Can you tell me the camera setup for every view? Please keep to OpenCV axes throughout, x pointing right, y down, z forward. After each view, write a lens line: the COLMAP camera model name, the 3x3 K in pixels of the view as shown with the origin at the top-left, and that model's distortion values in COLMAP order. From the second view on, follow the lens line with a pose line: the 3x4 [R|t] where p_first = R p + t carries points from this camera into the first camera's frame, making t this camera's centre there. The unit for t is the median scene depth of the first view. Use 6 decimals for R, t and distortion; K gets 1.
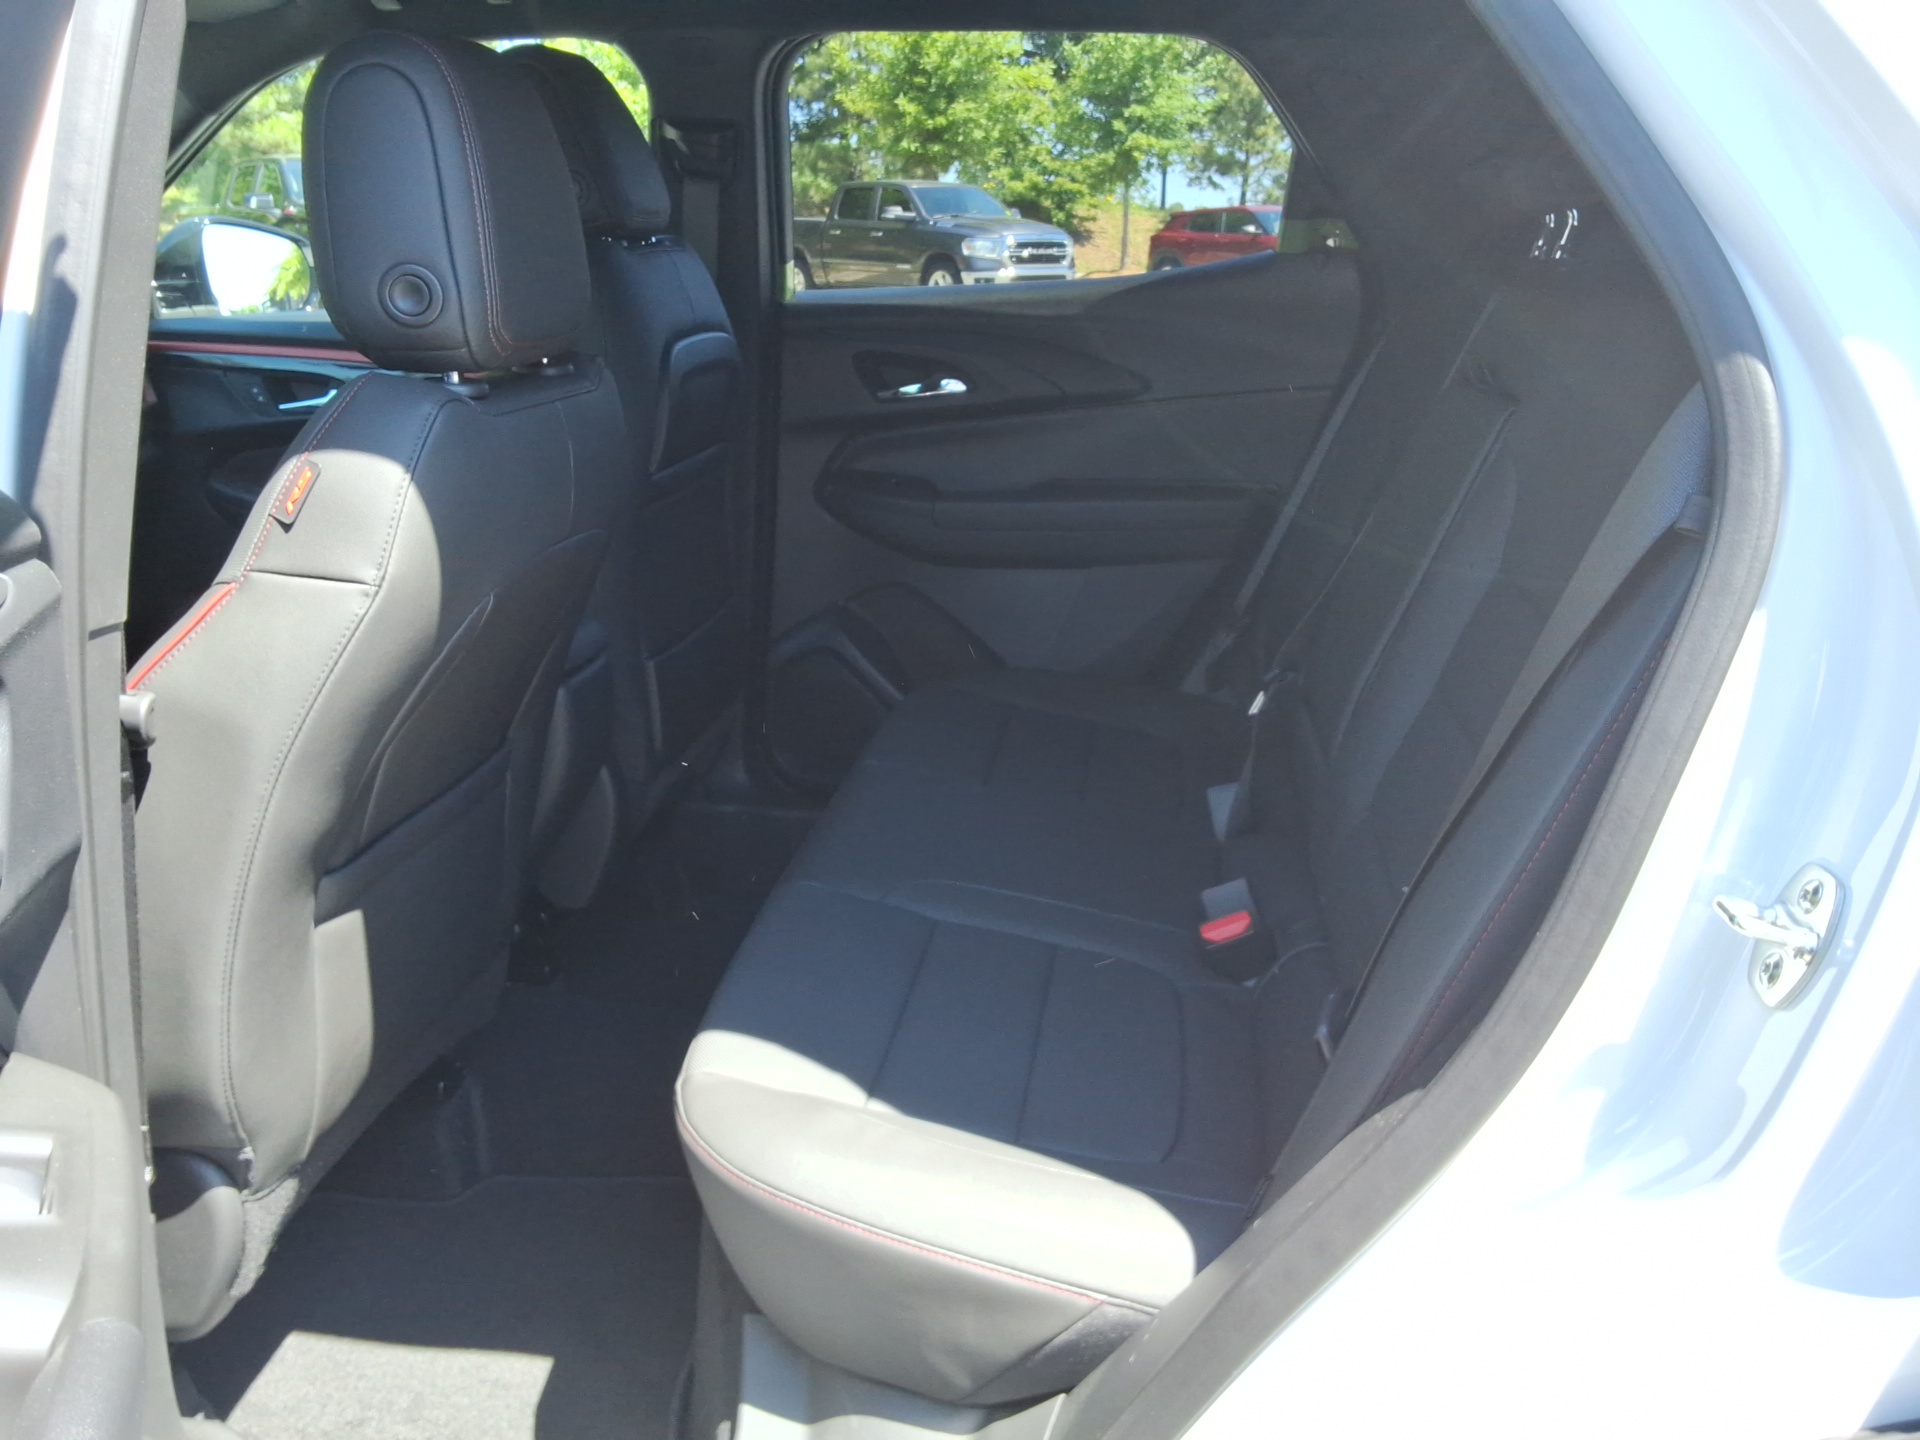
lens RADIAL K [[1558.7, 0, 966.3], [0, 1558.7, 688.0], [0, 0, 1]] dist [0.127206, -0.160856]
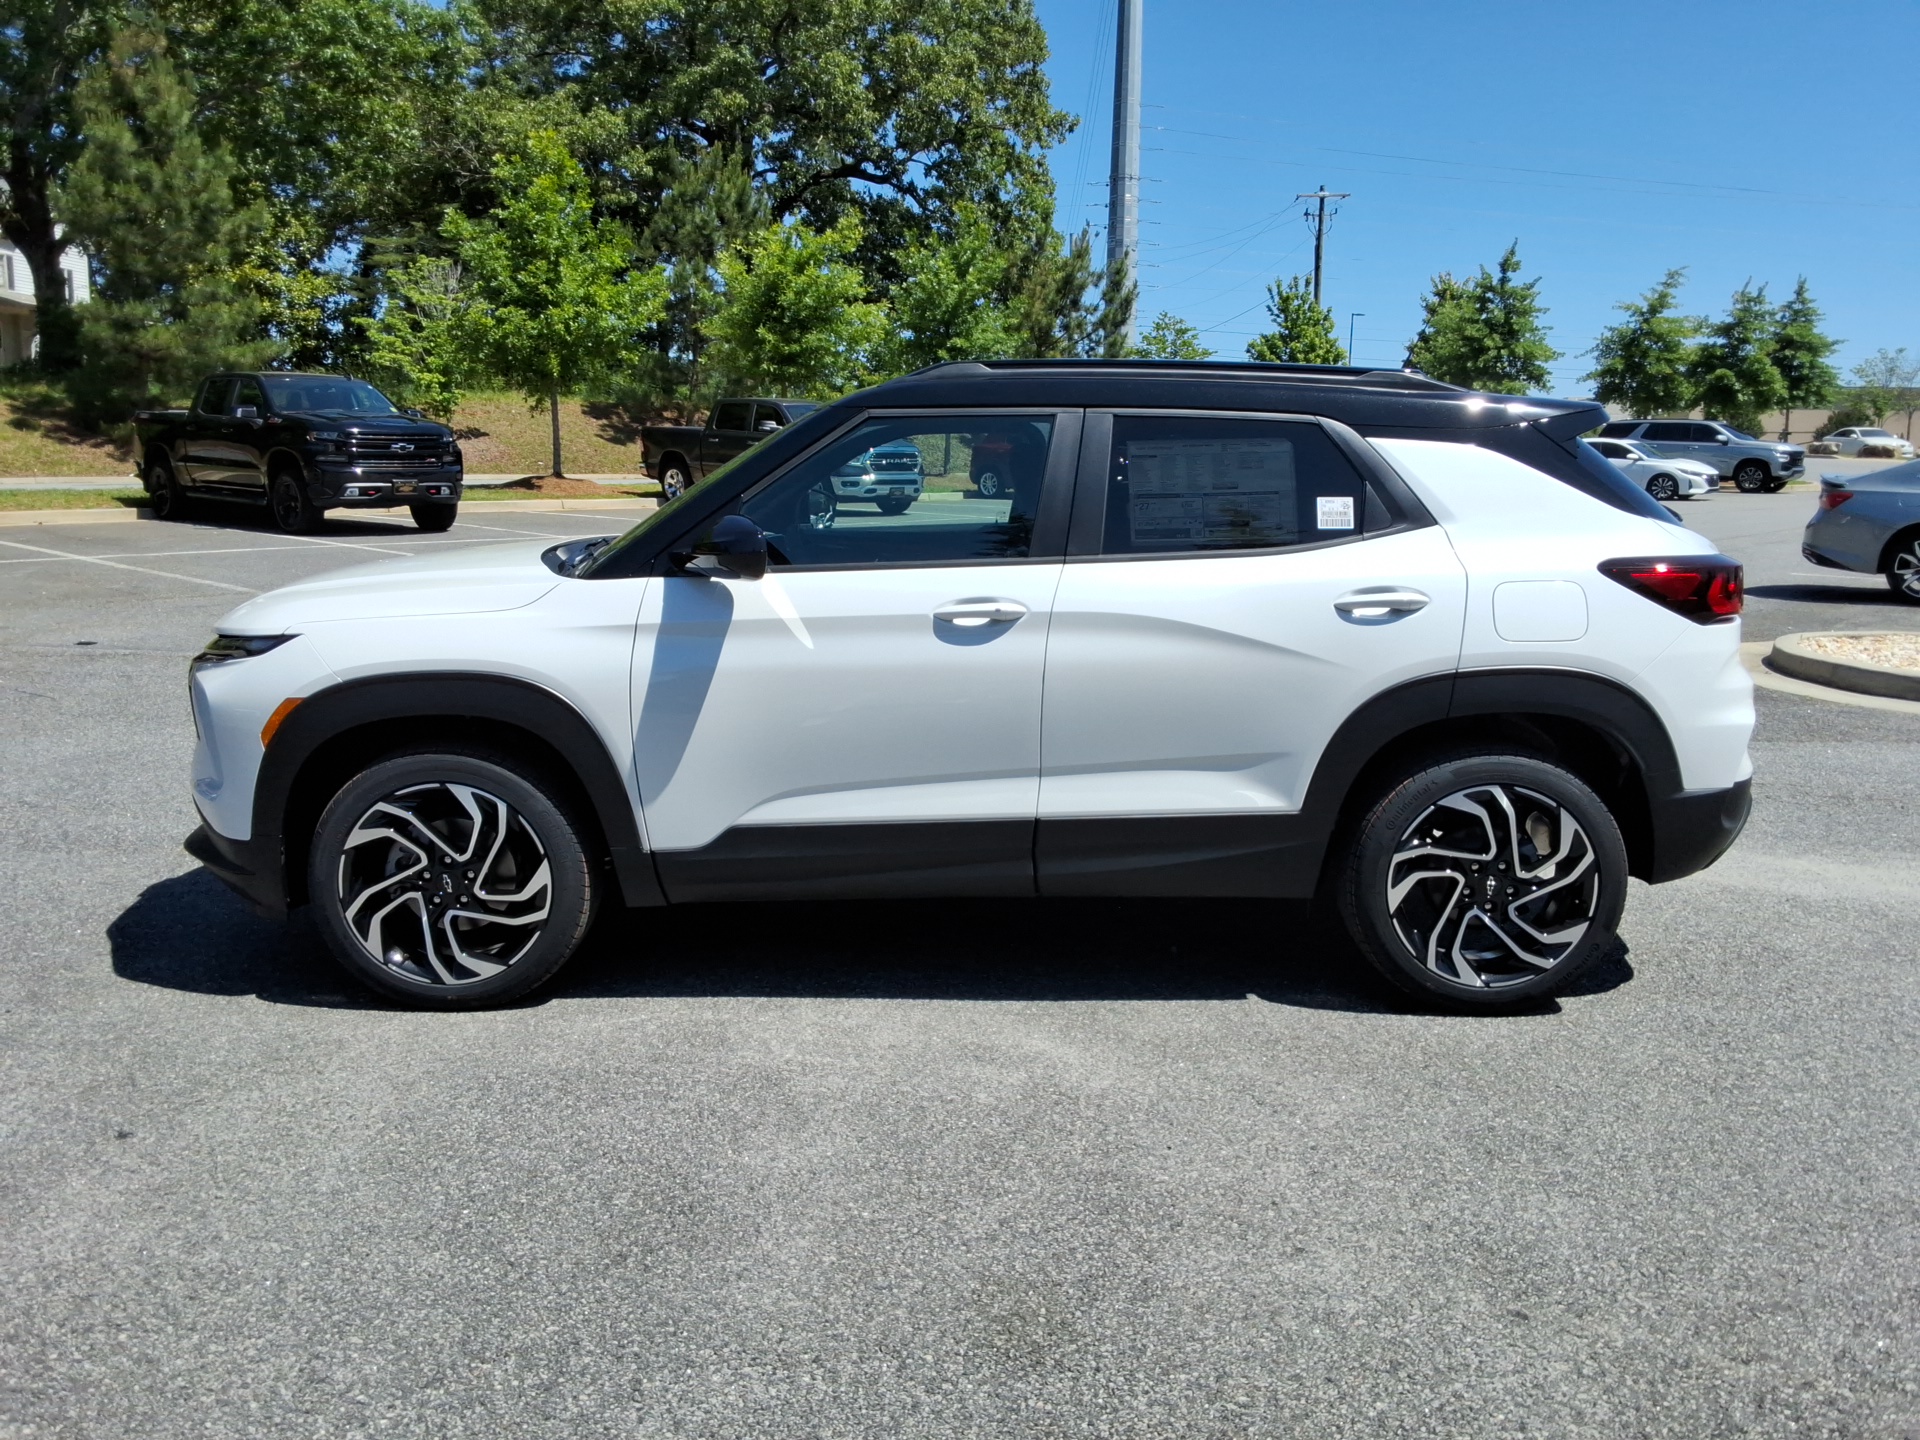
lens RADIAL K [[1543.6, 0, 974.7], [0, 1543.6, 700.6], [0, 0, 1]] dist [0.087839, -0.126497]
pose [[0.990627, -0.002825, 0.136568, -0.042037], [0.017873, 0.993871, -0.109092, 0.024707], [-0.135423, 0.110510, 0.984606, -0.109348]]
